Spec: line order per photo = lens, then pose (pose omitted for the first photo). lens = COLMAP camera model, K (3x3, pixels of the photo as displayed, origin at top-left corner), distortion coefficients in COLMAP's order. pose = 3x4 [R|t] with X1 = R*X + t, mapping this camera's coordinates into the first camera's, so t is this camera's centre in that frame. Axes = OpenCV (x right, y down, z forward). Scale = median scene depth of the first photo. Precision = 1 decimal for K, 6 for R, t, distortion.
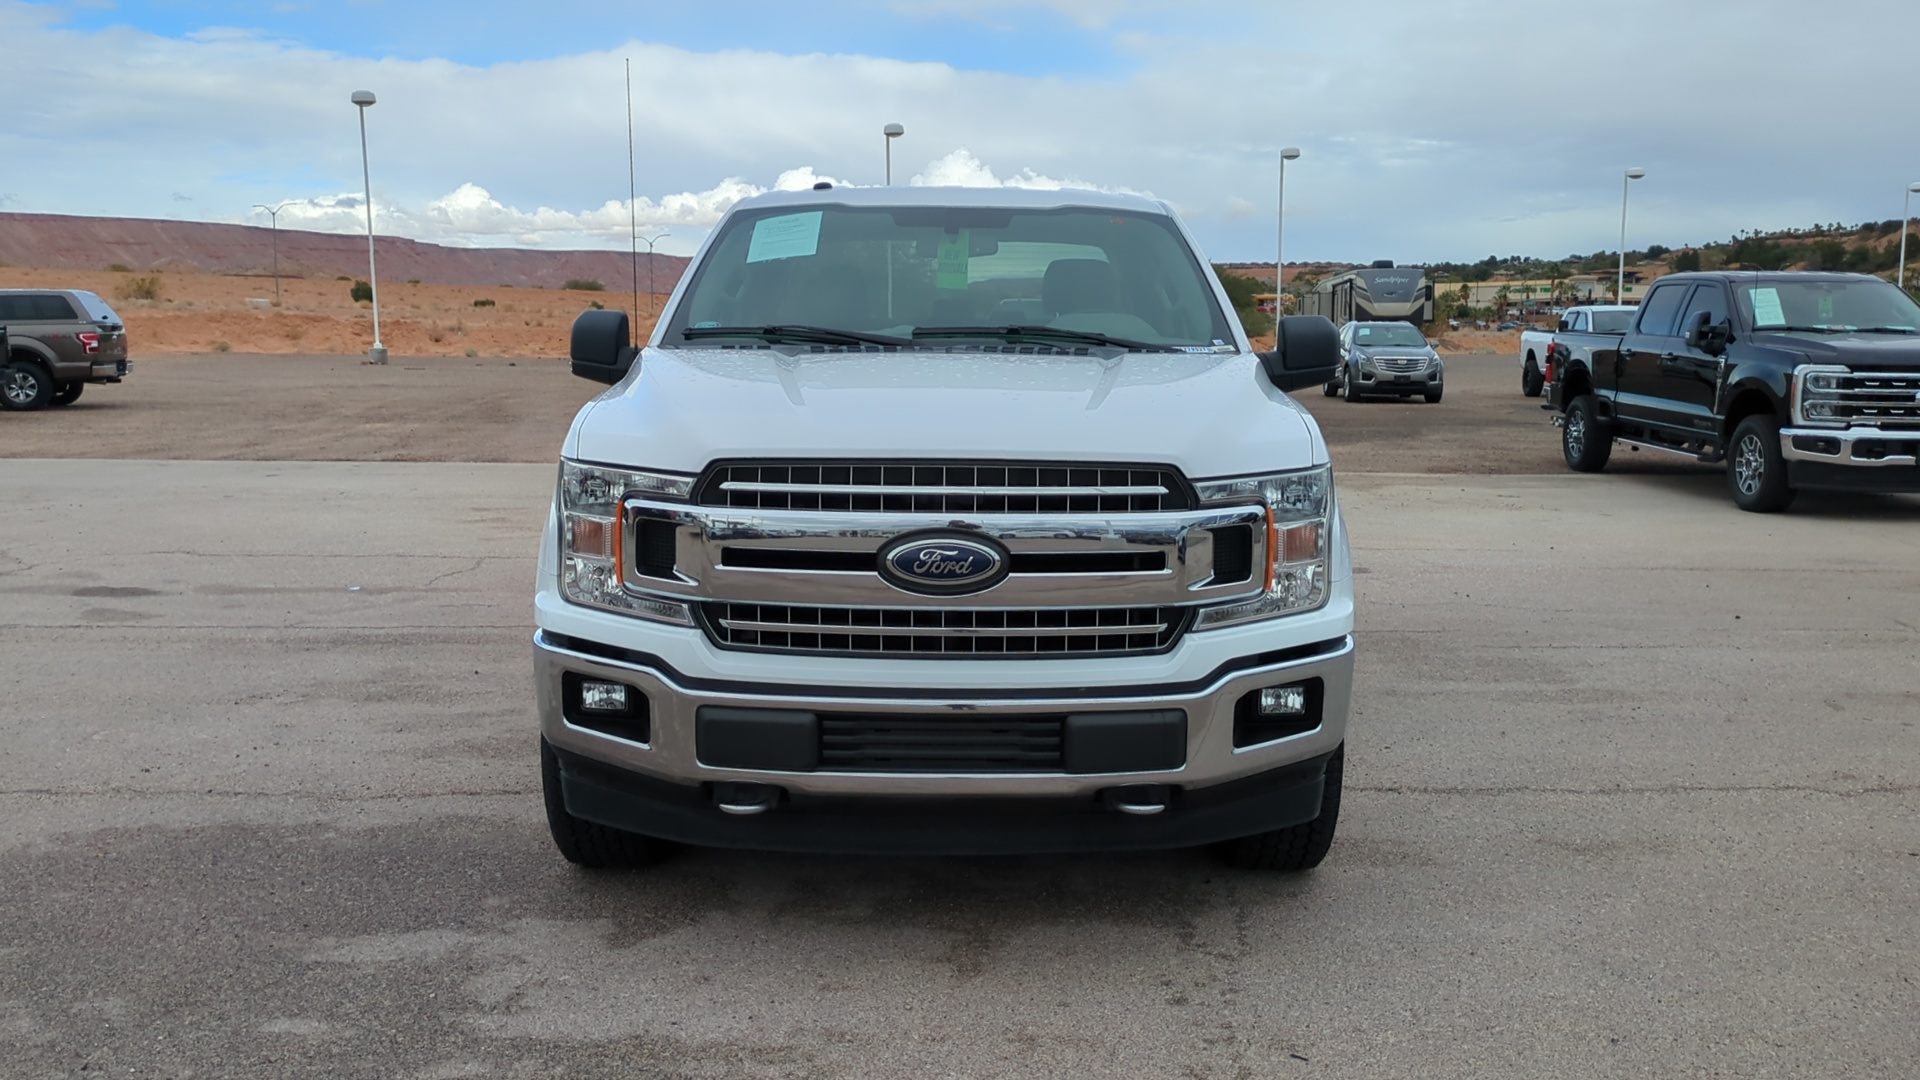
lens RADIAL K [[1647.5, 0, 967.9], [0, 1647.5, 534.5], [0, 0, 1]] dist [0.069853, -0.089517]
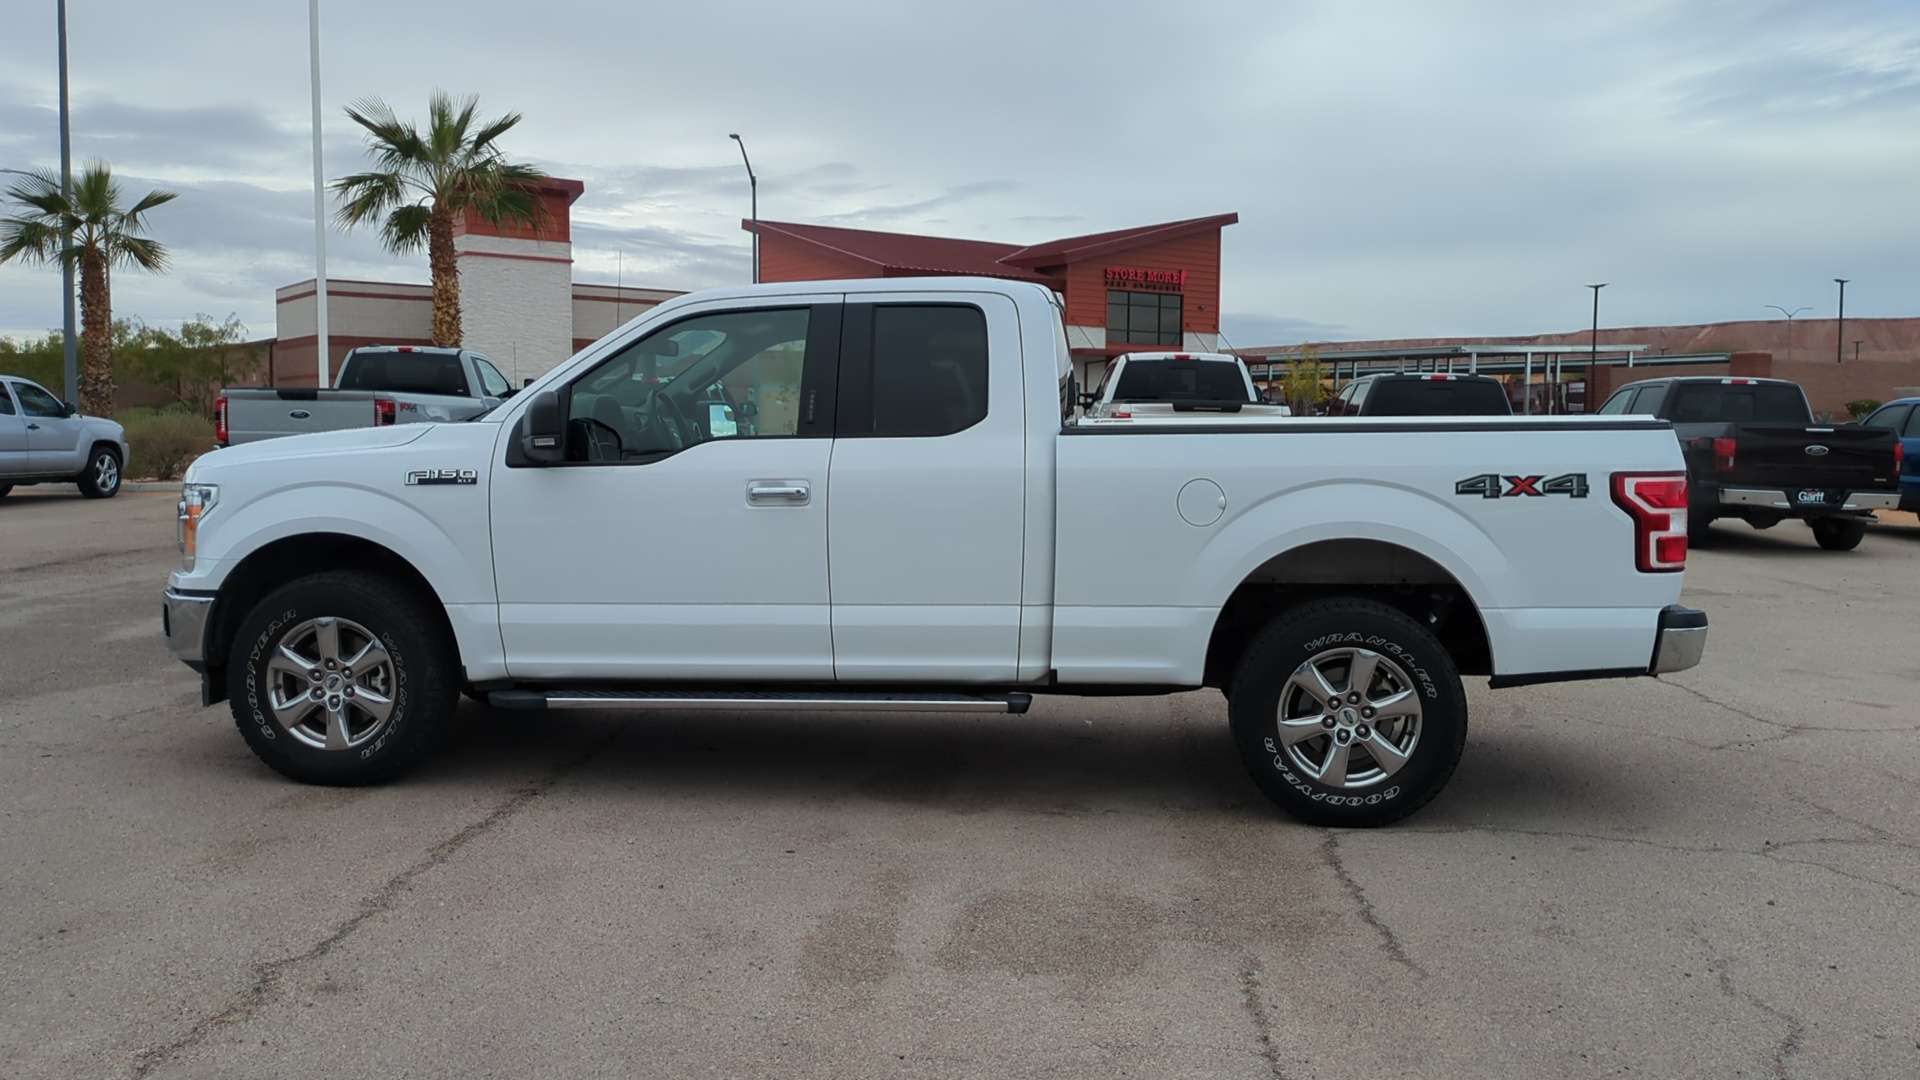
lens RADIAL K [[1647.5, 0, 973.7], [0, 1647.5, 539.4], [0, 0, 1]] dist [0.069853, -0.089517]
pose [[-0.100616, 0.060965, -0.993056, 1.542742], [-0.131673, 0.988525, 0.074028, -0.183613], [0.986174, 0.138207, -0.091434, 1.666810]]
